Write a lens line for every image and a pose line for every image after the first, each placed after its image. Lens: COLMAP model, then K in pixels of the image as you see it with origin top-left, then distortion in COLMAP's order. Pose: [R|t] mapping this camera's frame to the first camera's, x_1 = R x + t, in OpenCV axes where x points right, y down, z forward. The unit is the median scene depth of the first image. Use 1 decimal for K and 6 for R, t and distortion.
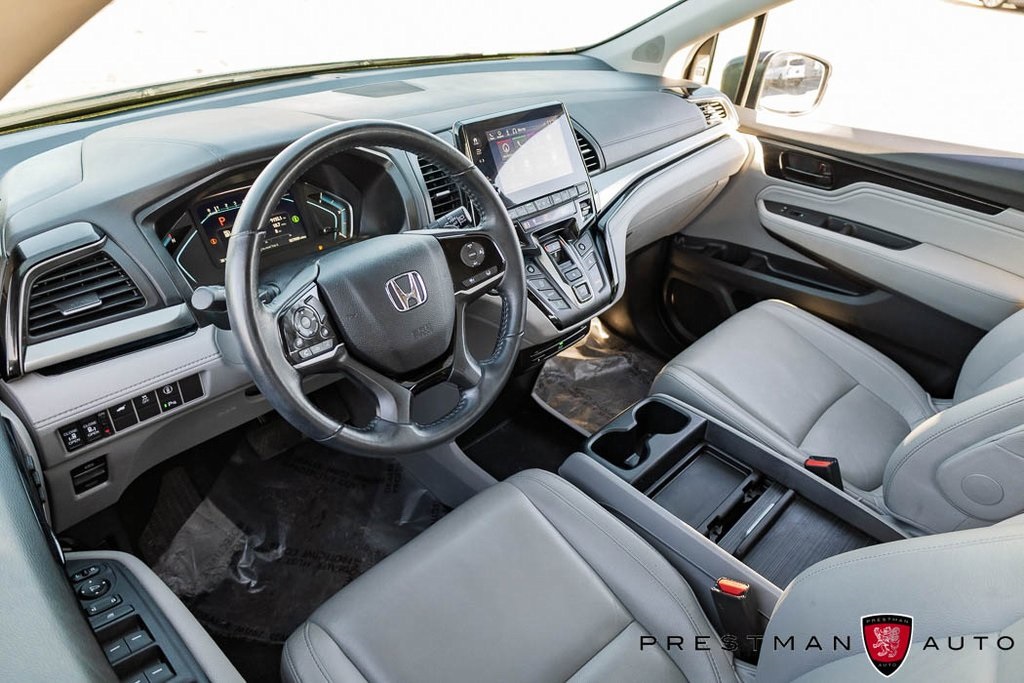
lens RADIAL K [[676.6, 0, 514.7], [0, 676.6, 340.6], [0, 0, 1]] dist [0.020623, -0.006465]
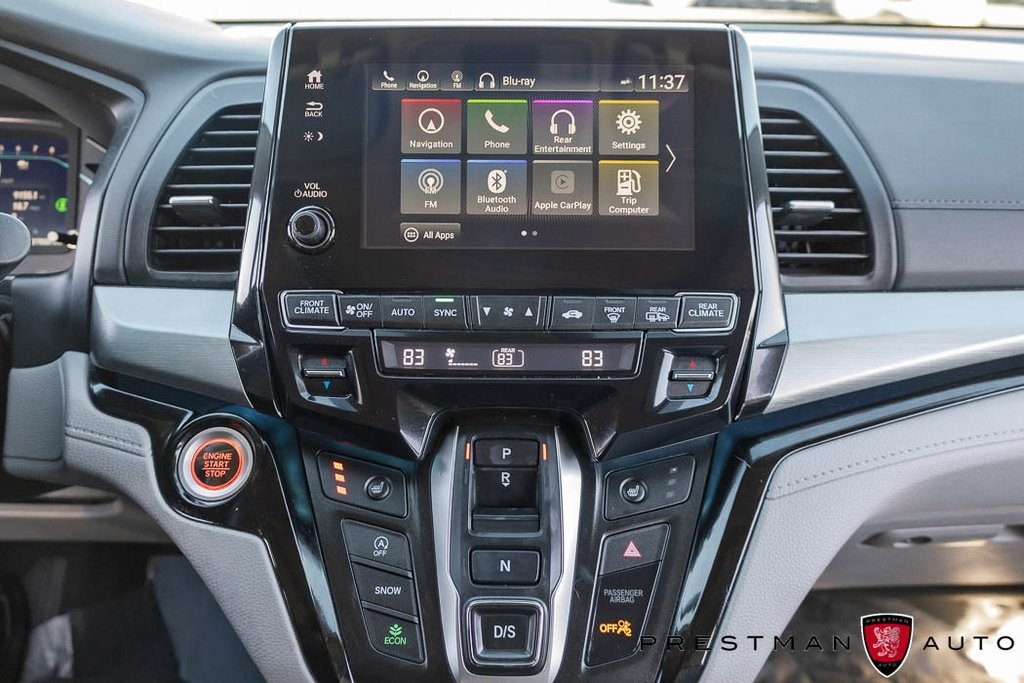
lens RADIAL K [[804.2, 0, 490.2], [0, 804.2, 354.4], [0, 0, 1]] dist [0.016584, 0.002848]
pose [[0.677319, 0.283363, -0.678929, 0.275792], [-0.369894, 0.928886, 0.018671, -0.175317], [0.635939, 0.238485, 0.733966, 0.676538]]
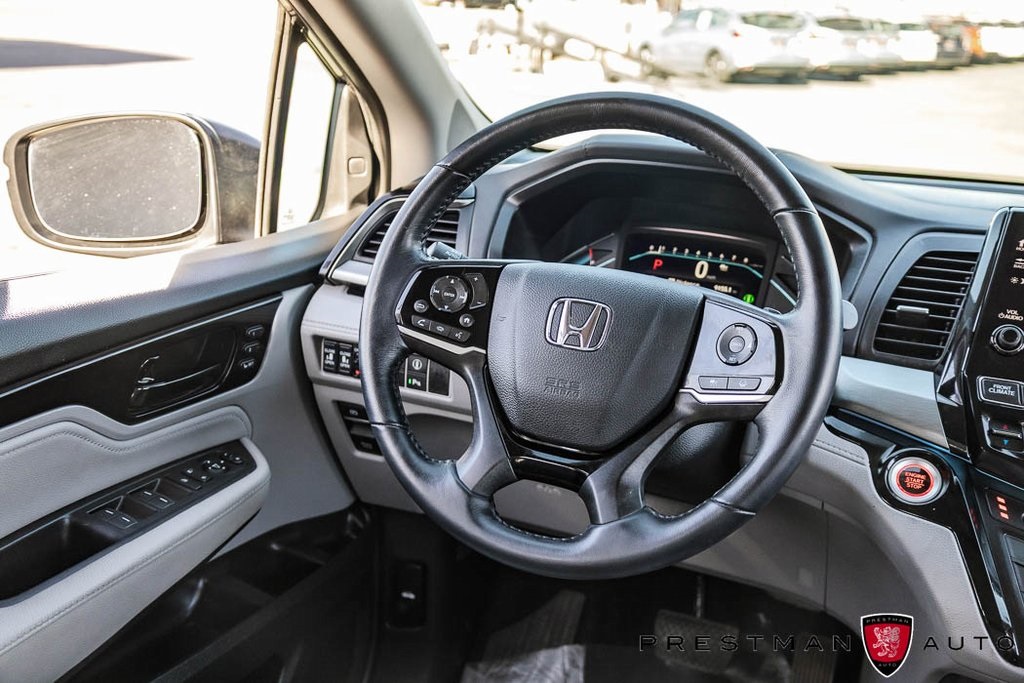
lens RADIAL K [[1010.9, 0, 521.0], [0, 1010.9, 341.3], [0, 0, 1]] dist [0.021592, 0.000000]
pose [[0.353796, 0.241000, -0.903741, 0.458400], [-0.536141, 0.843992, 0.015179, -0.028852], [0.766409, 0.479162, 0.427811, 0.343038]]
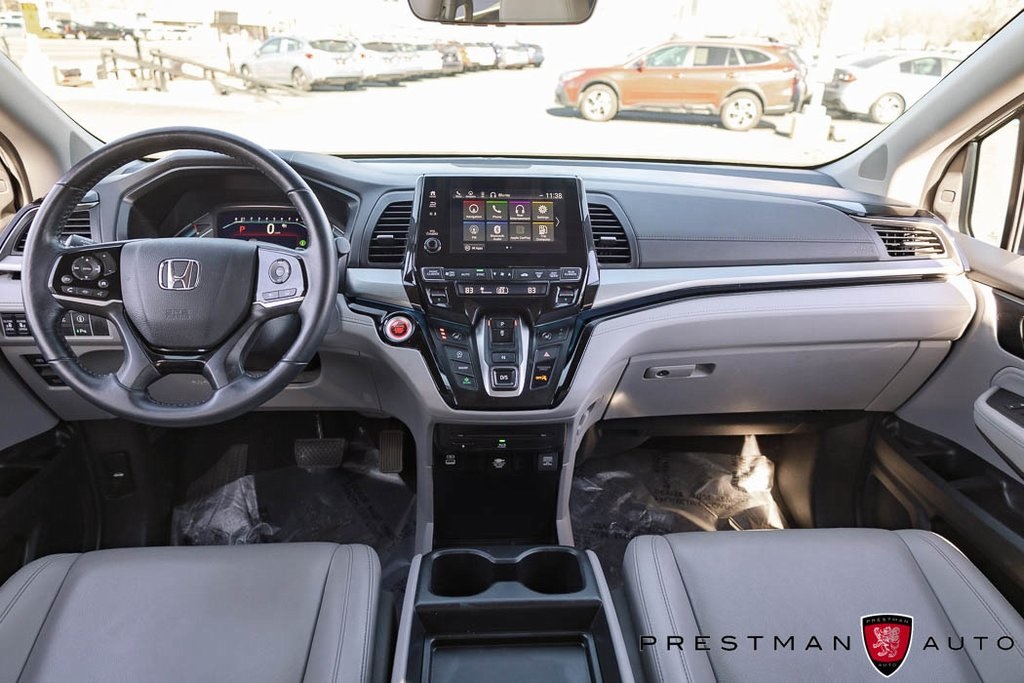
lens RADIAL K [[676.6, 0, 507.6], [0, 676.6, 341.7], [0, 0, 1]] dist [0.020623, -0.006465]
pose [[0.730036, 0.221200, -0.646621, 0.604115], [-0.353953, 0.931760, -0.080871, -0.045820], [0.584607, 0.287913, 0.758512, 0.325484]]
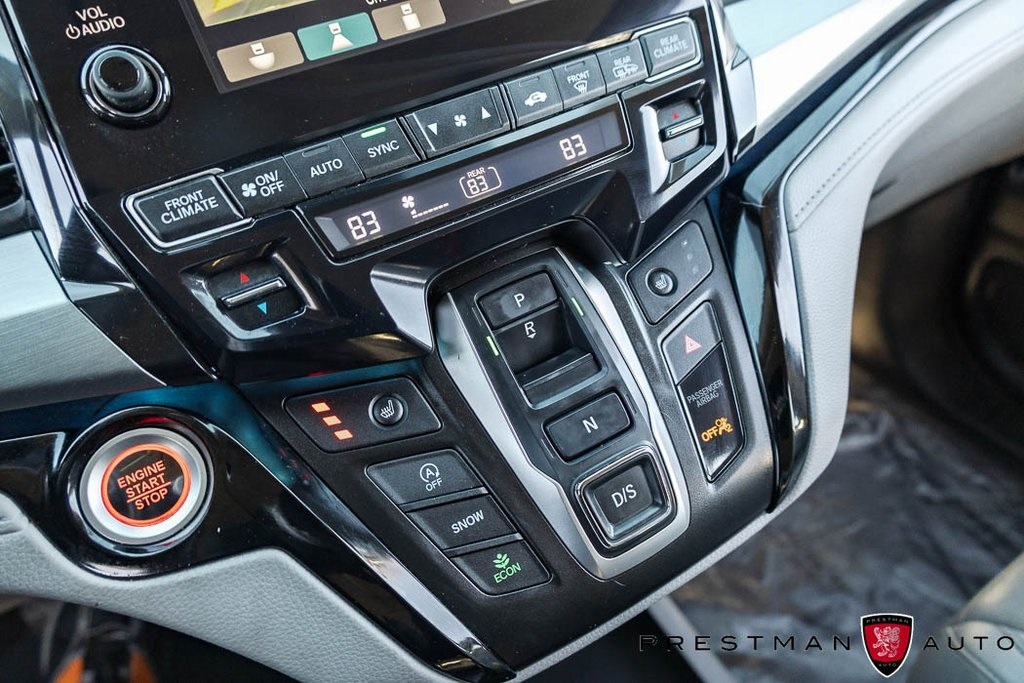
lens RADIAL K [[676.6, 0, 511.1], [0, 676.6, 340.1], [0, 0, 1]] dist [0.020623, -0.006465]
pose [[0.939739, 0.048333, -0.338459, 0.131748], [-0.006670, 0.992361, 0.123191, -0.146262], [0.341827, -0.113510, 0.932882, 0.728594]]
